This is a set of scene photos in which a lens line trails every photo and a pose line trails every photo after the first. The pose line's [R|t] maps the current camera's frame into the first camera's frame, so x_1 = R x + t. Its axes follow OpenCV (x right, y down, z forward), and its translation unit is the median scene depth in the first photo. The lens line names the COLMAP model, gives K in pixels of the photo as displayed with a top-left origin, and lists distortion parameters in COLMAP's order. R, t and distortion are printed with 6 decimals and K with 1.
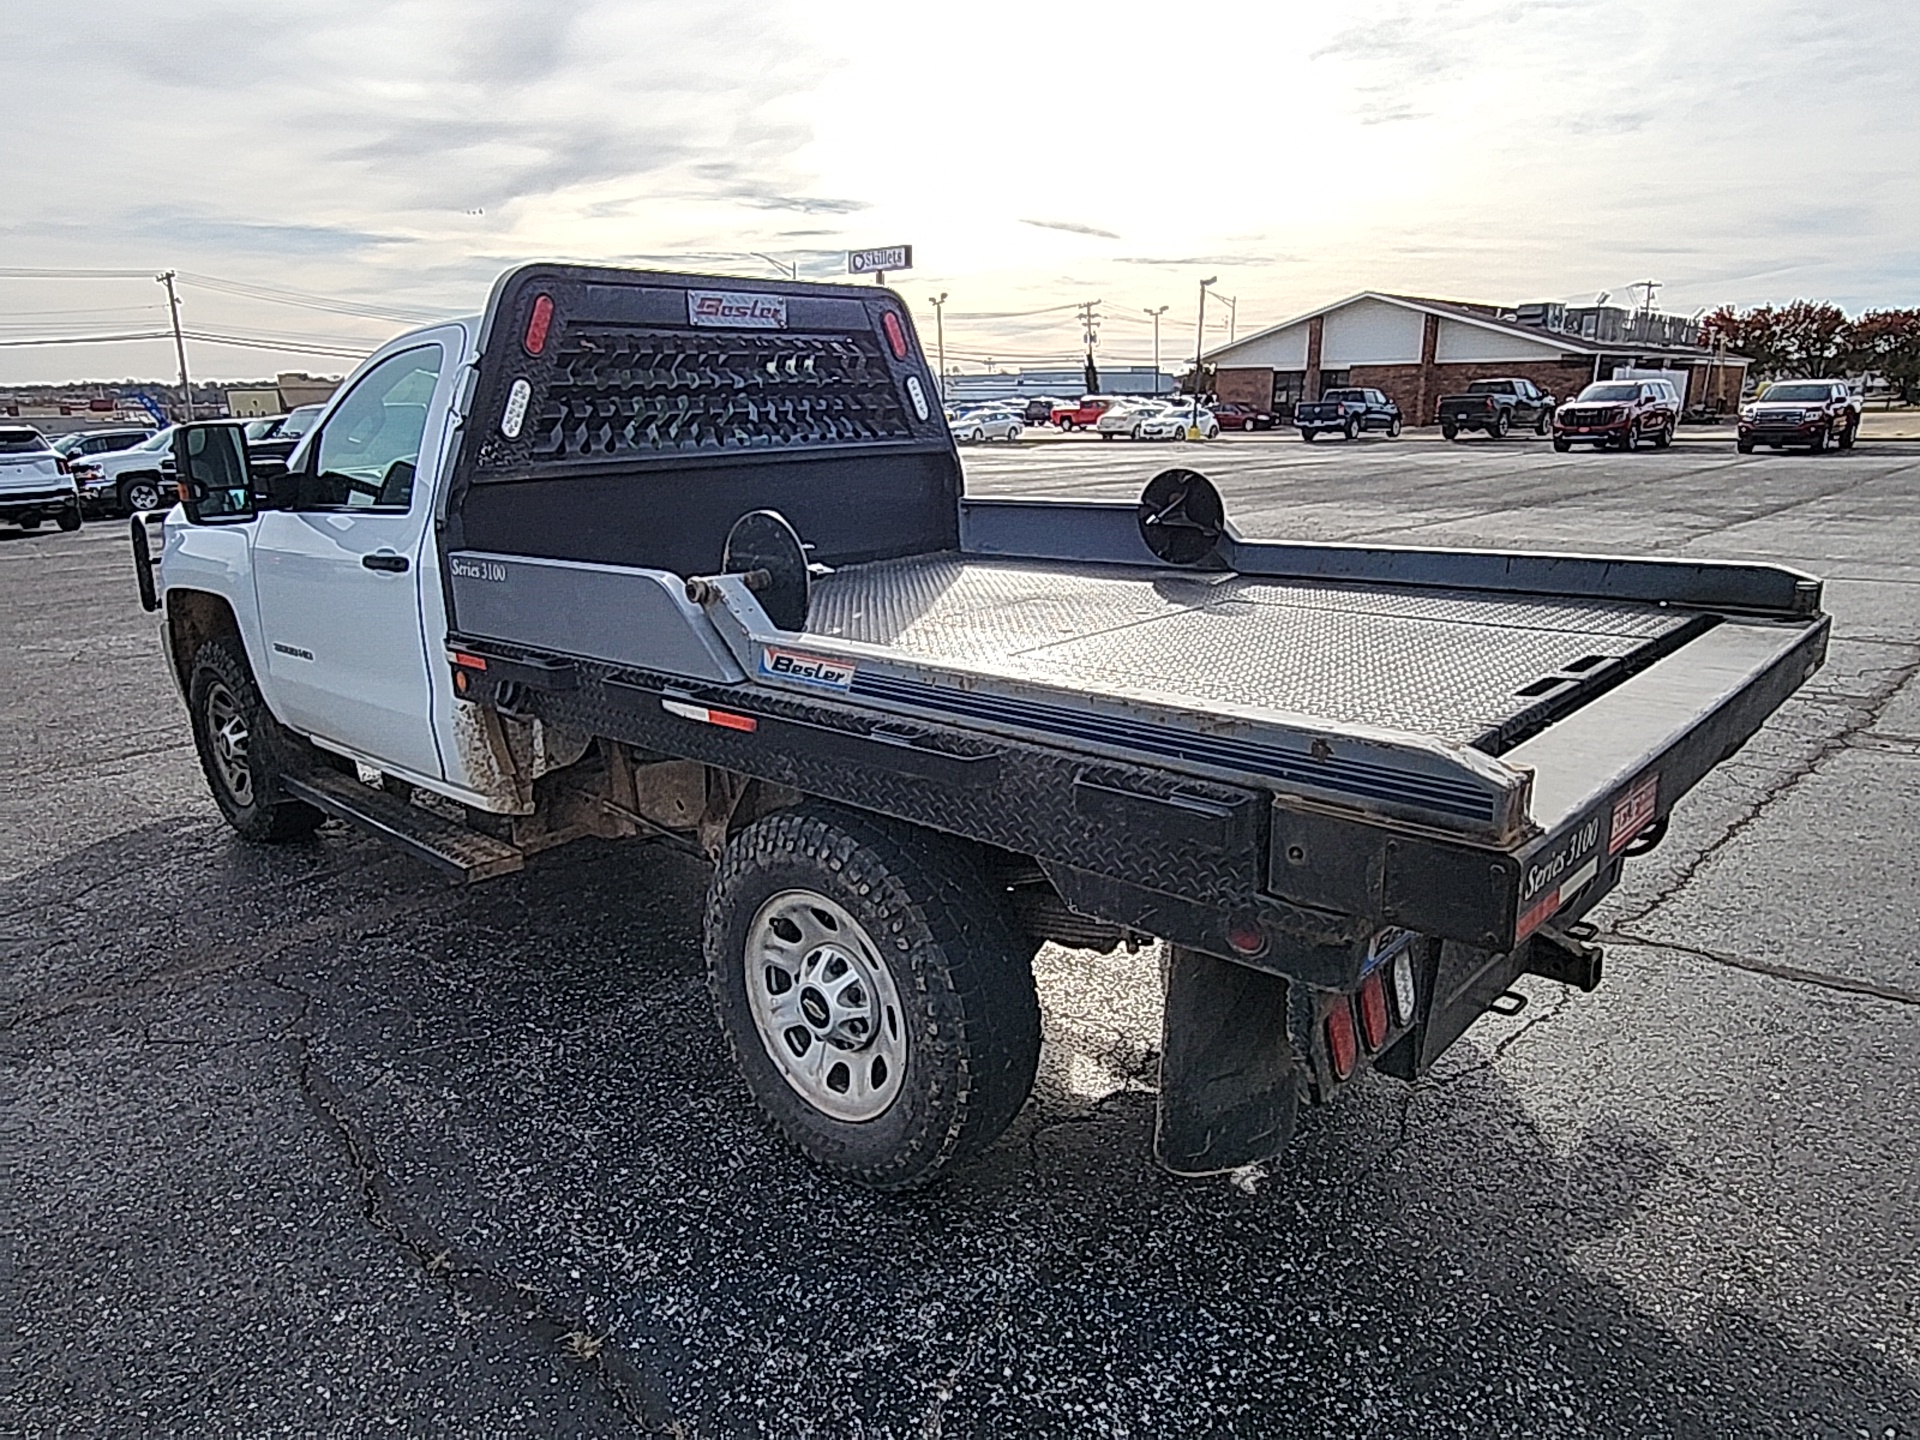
lens RADIAL K [[1248.2, 0, 930.0], [0, 1248.2, 714.1], [0, 0, 1]] dist [0.000201, 0.005243]
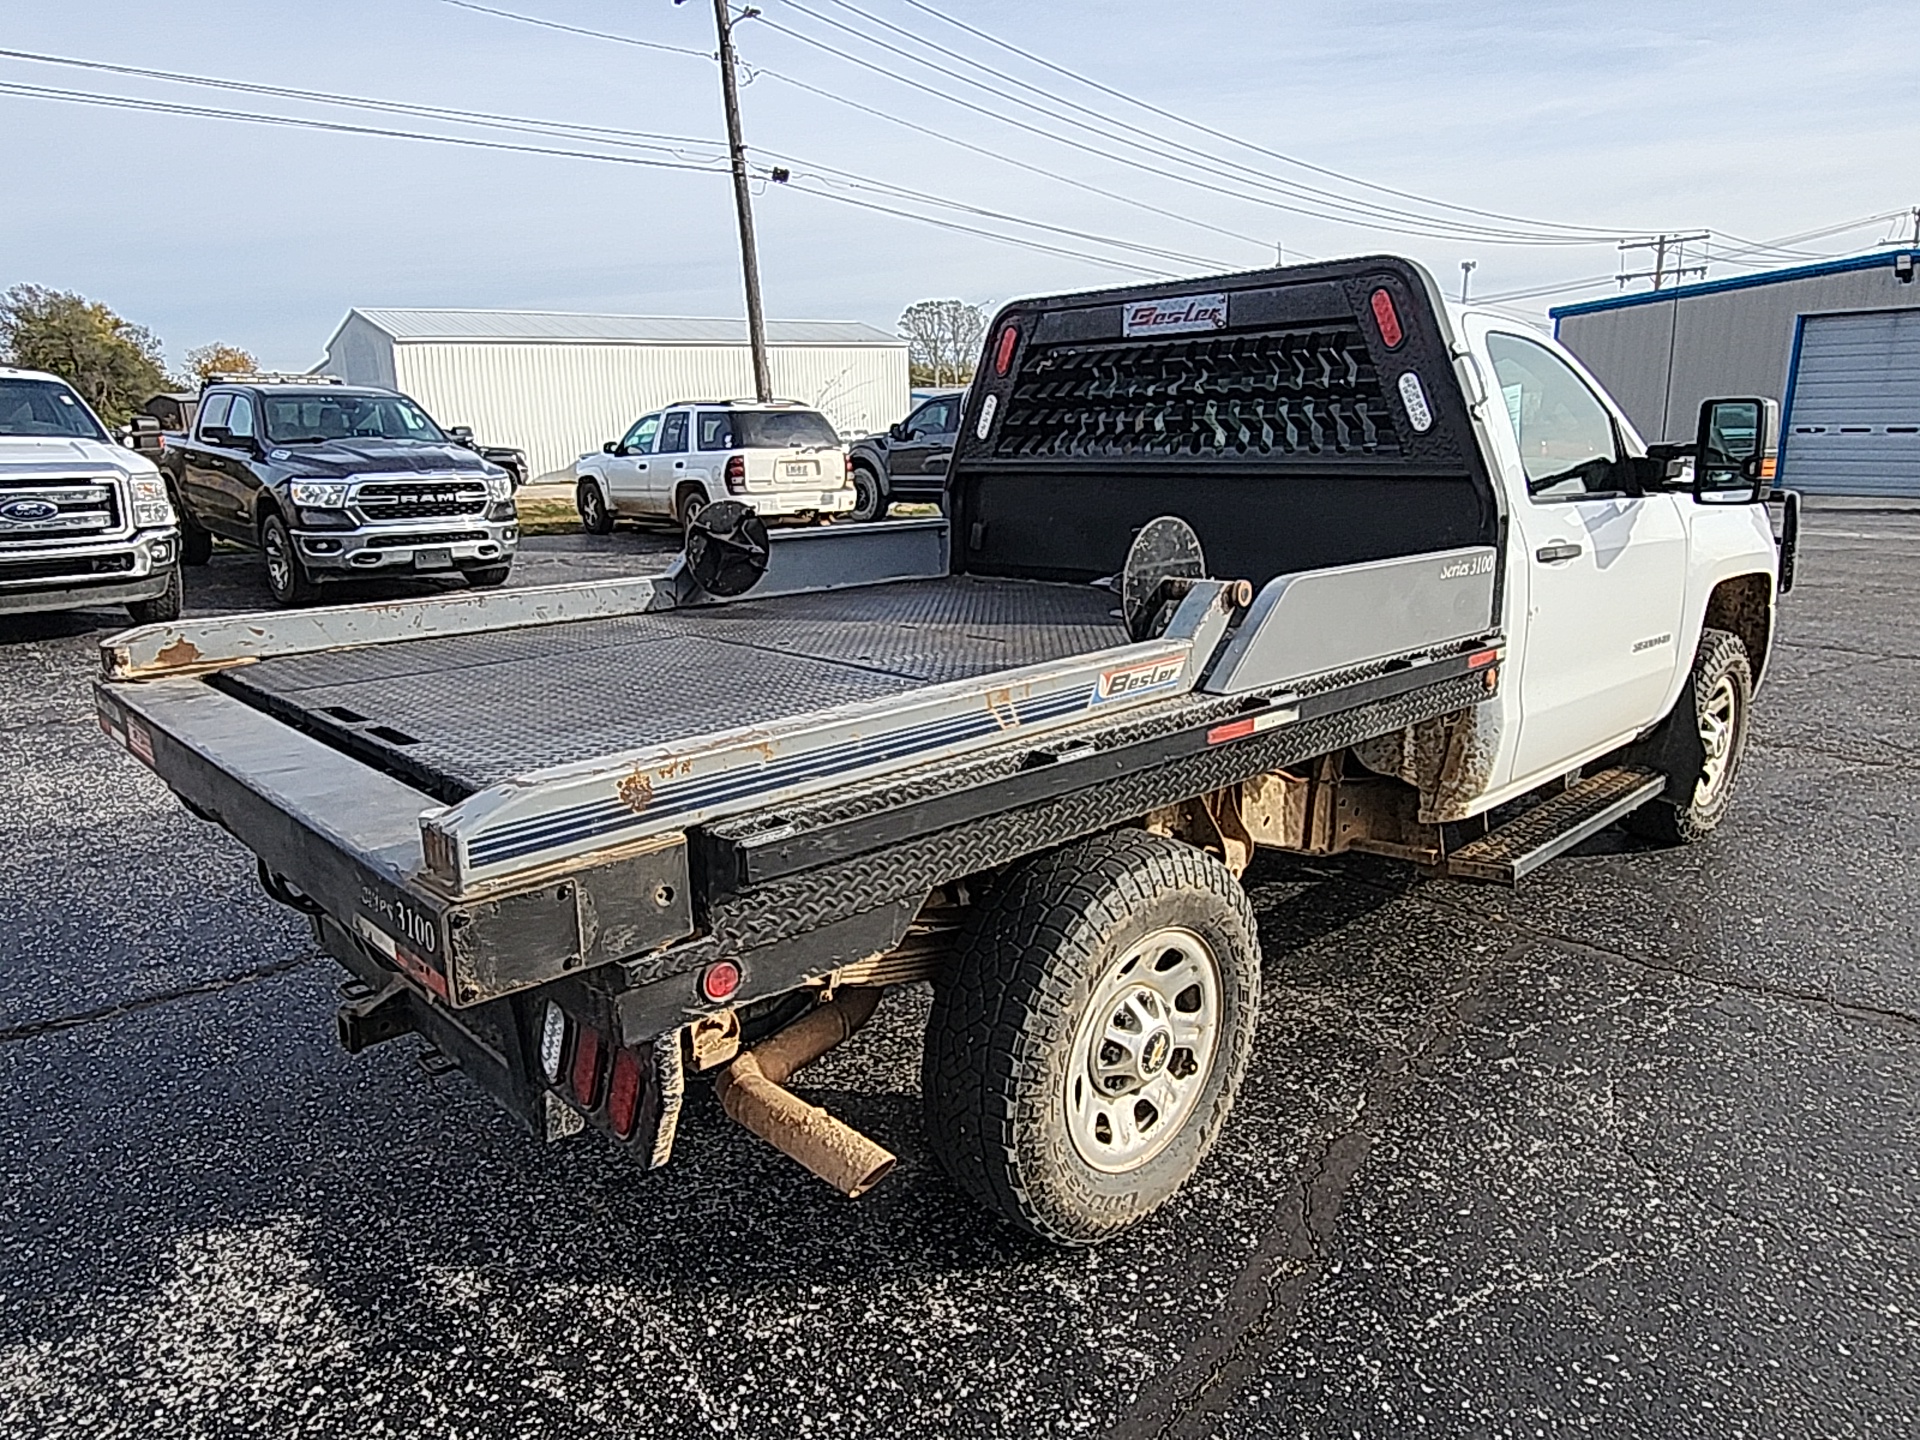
lens RADIAL K [[1248.2, 0, 930.0], [0, 1248.2, 714.1], [0, 0, 1]] dist [0.000201, 0.005243]
pose [[-0.075707, 0.248709, -0.965615, 0.877890], [-0.218325, 0.940762, 0.259425, -0.240486], [0.972935, 0.230458, -0.016923, 0.896193]]
